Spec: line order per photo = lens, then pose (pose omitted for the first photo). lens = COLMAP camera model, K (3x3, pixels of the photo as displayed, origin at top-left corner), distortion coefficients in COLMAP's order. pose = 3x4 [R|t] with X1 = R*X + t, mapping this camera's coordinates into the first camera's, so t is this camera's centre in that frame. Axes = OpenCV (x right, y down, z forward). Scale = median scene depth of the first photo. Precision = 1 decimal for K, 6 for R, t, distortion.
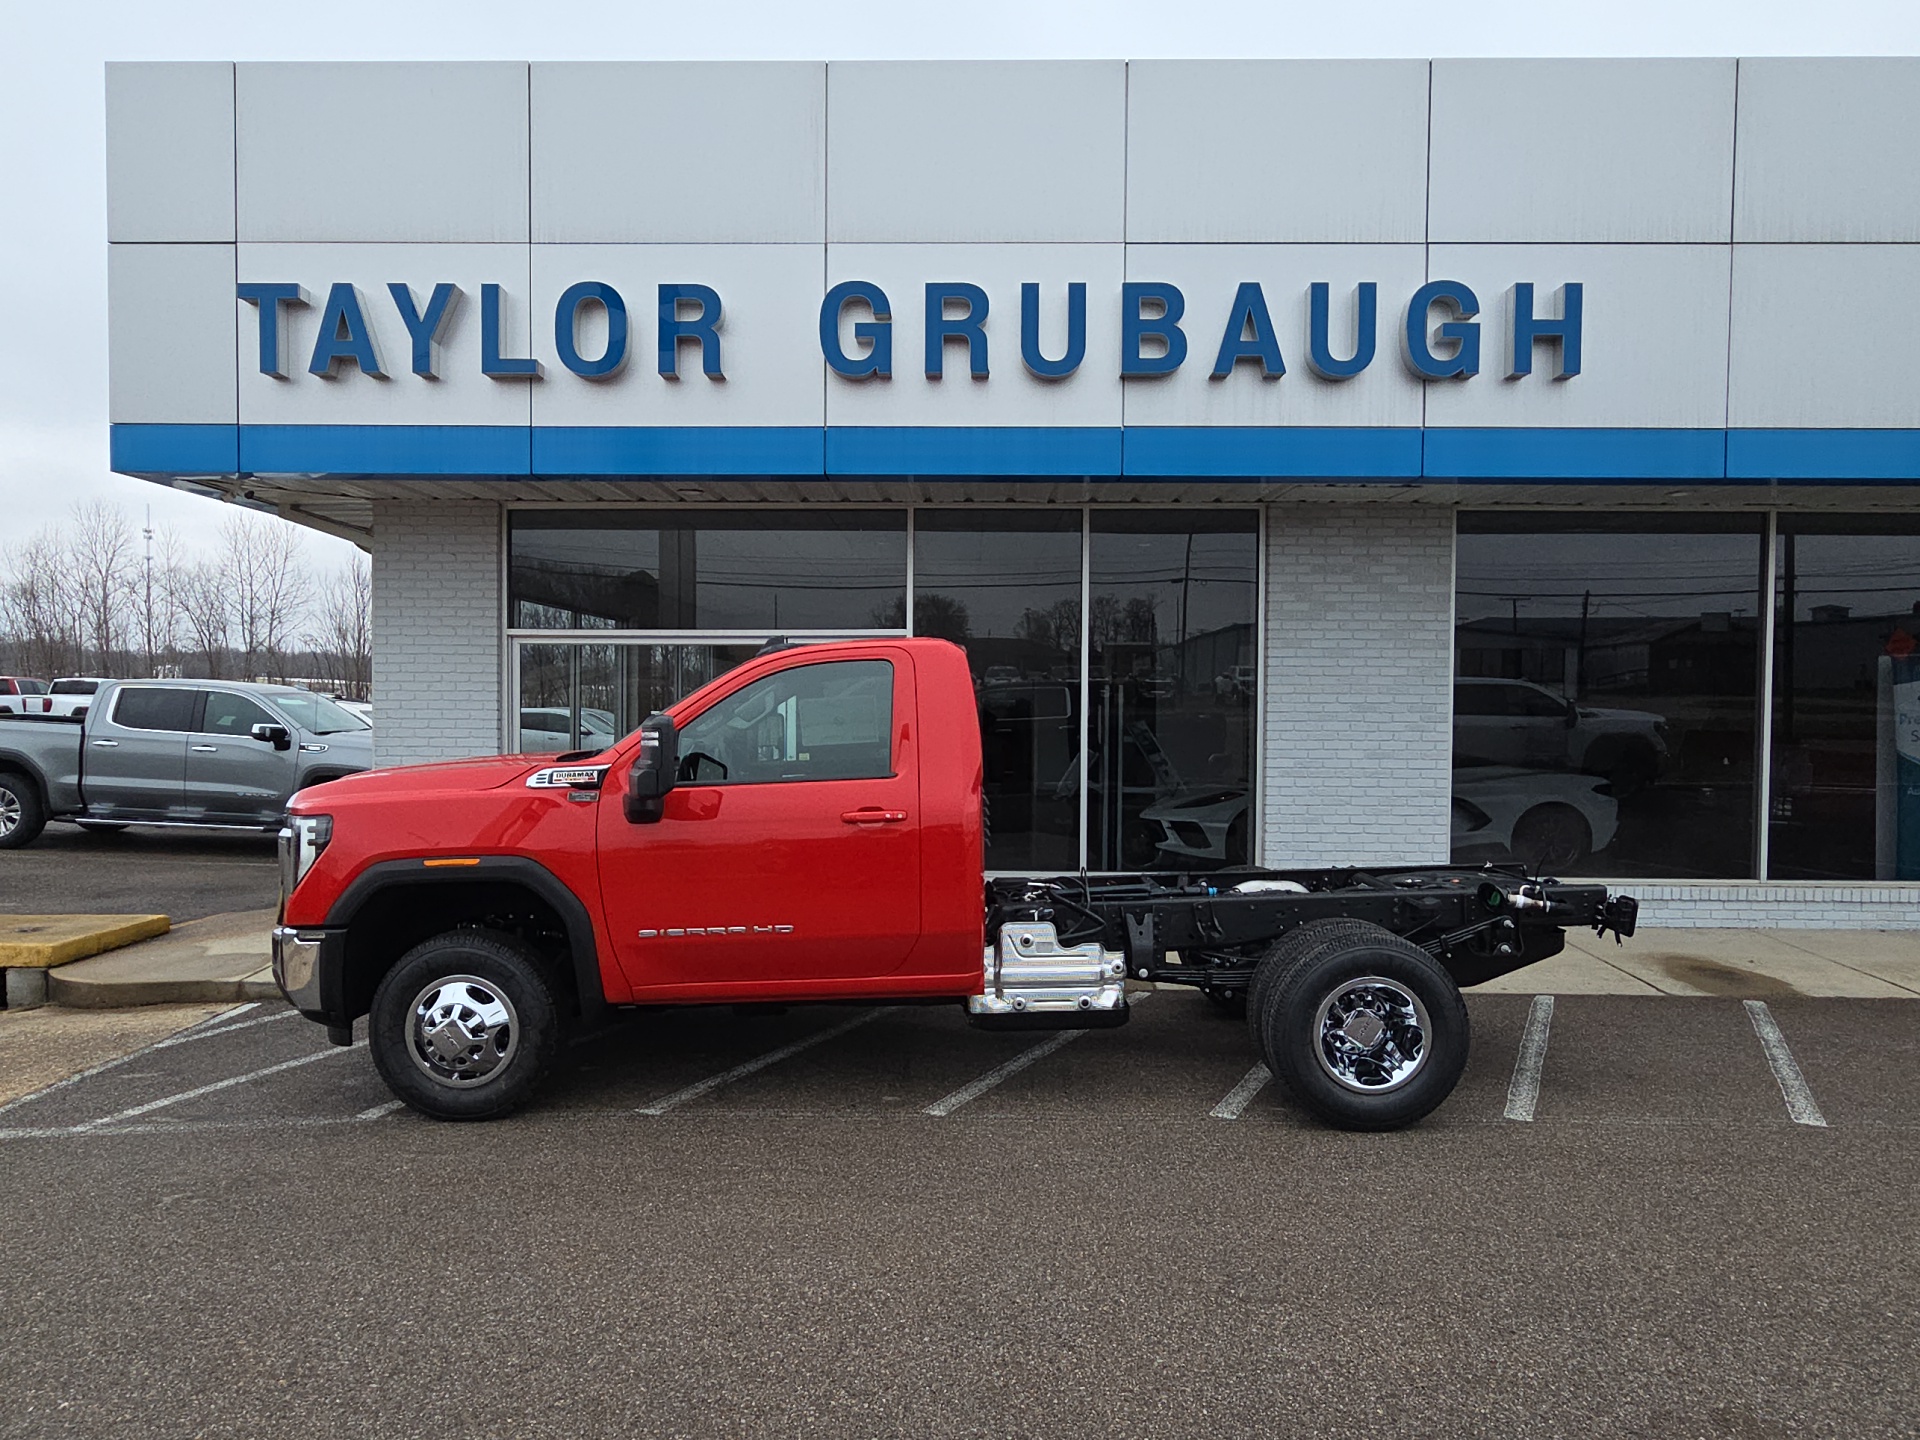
lens RADIAL K [[1248.2, 0, 950.6], [0, 1248.2, 728.5], [0, 0, 1]] dist [0.002933, 0.001794]
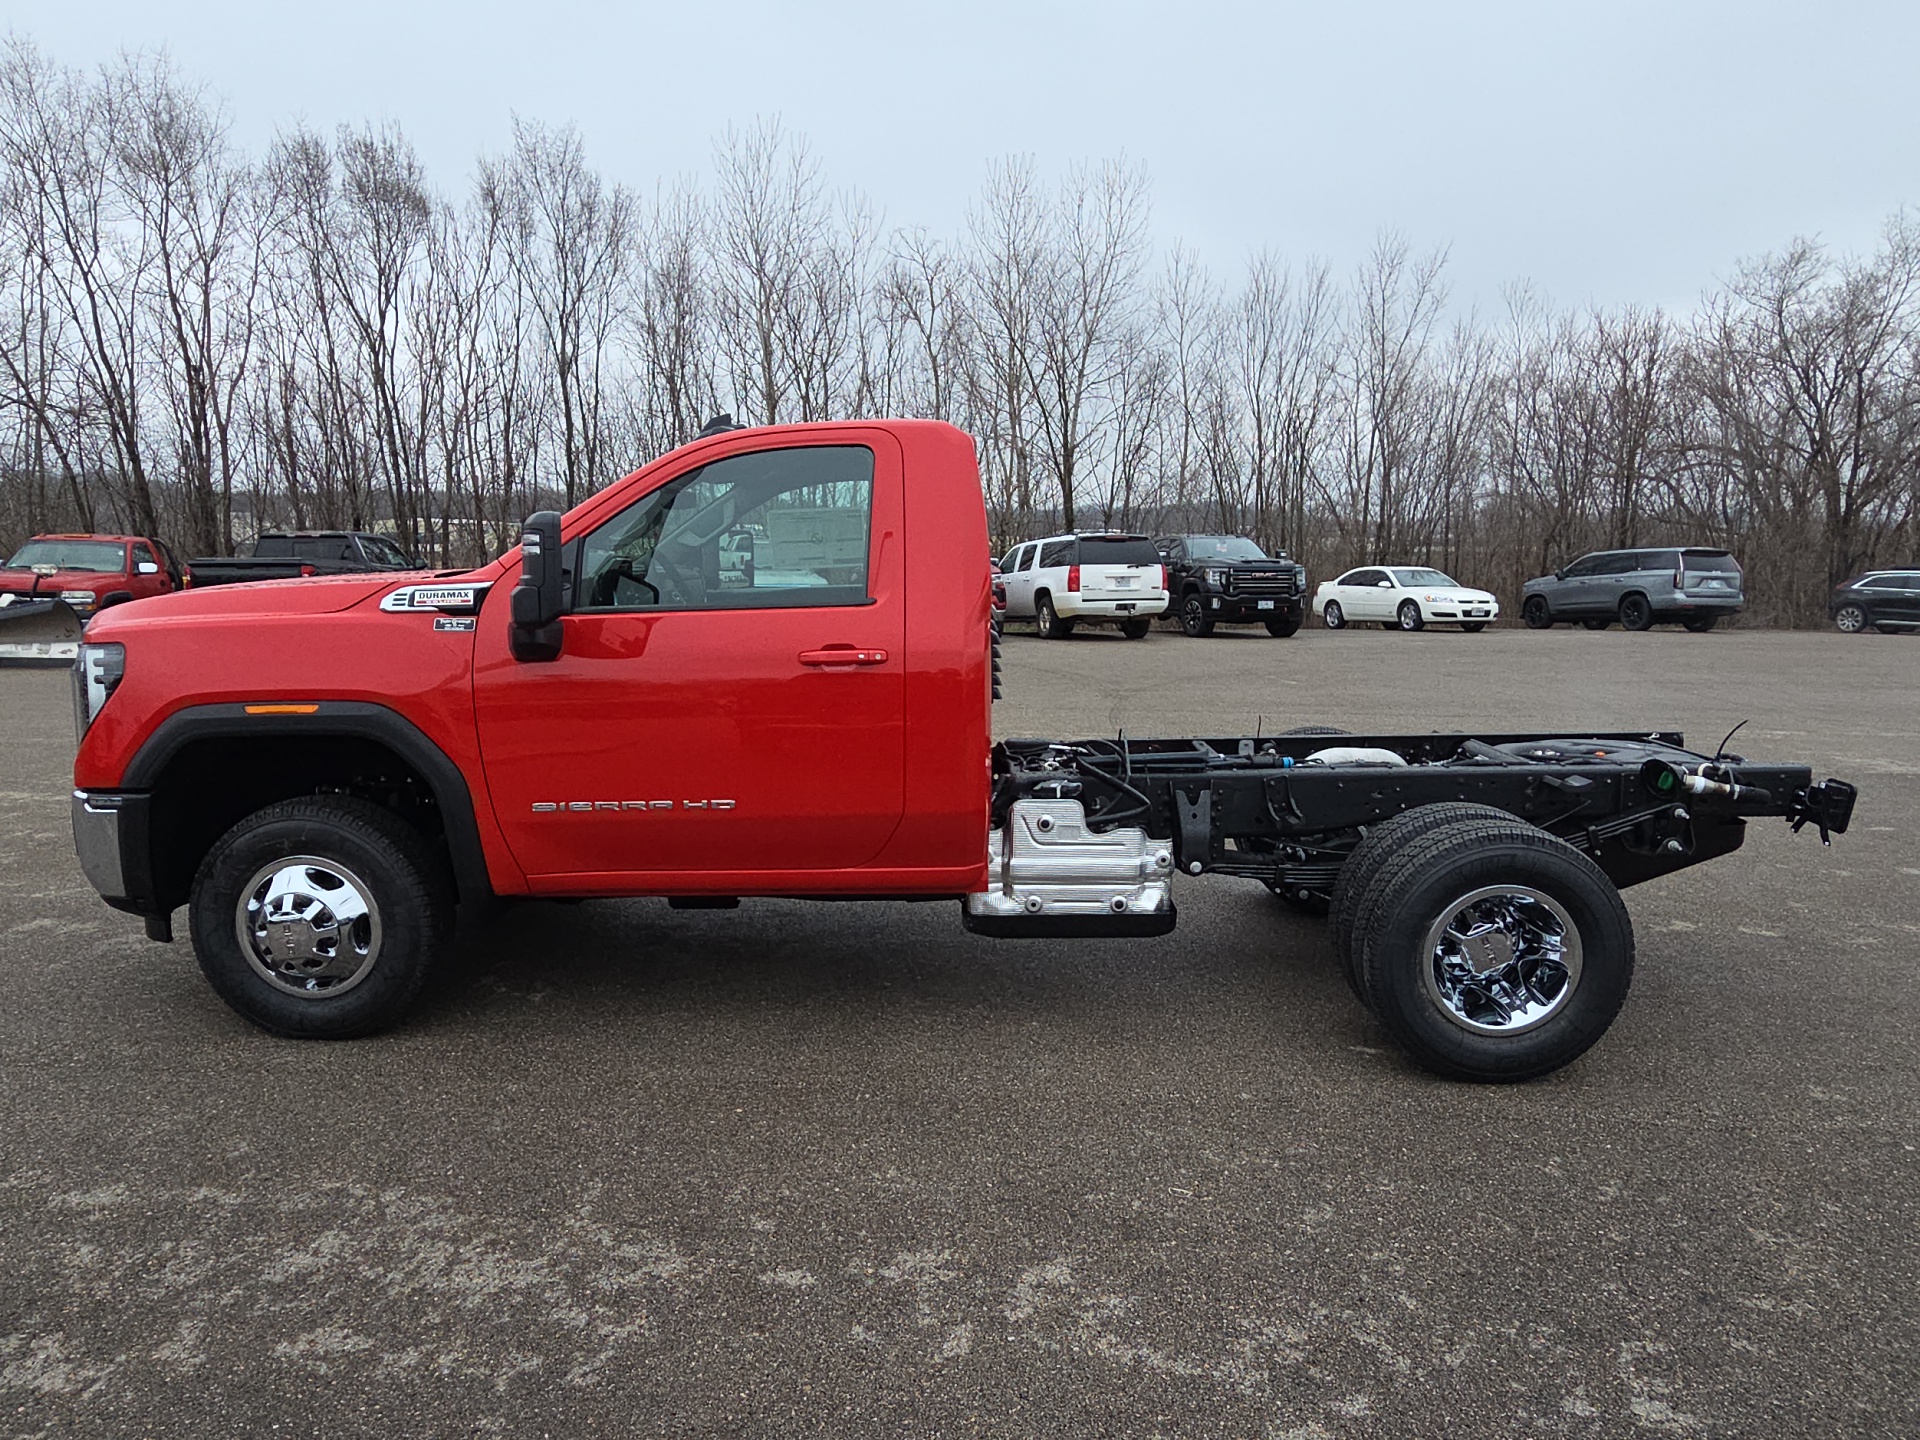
lens RADIAL K [[1248.2, 0, 954.4], [0, 1248.2, 726.1], [0, 0, 1]] dist [0.002933, 0.001794]
pose [[0.999673, 0.017995, -0.018182, 0.018209], [-0.015684, 0.992634, 0.120133, 0.019807], [0.020210, -0.119808, 0.992591, 0.247151]]
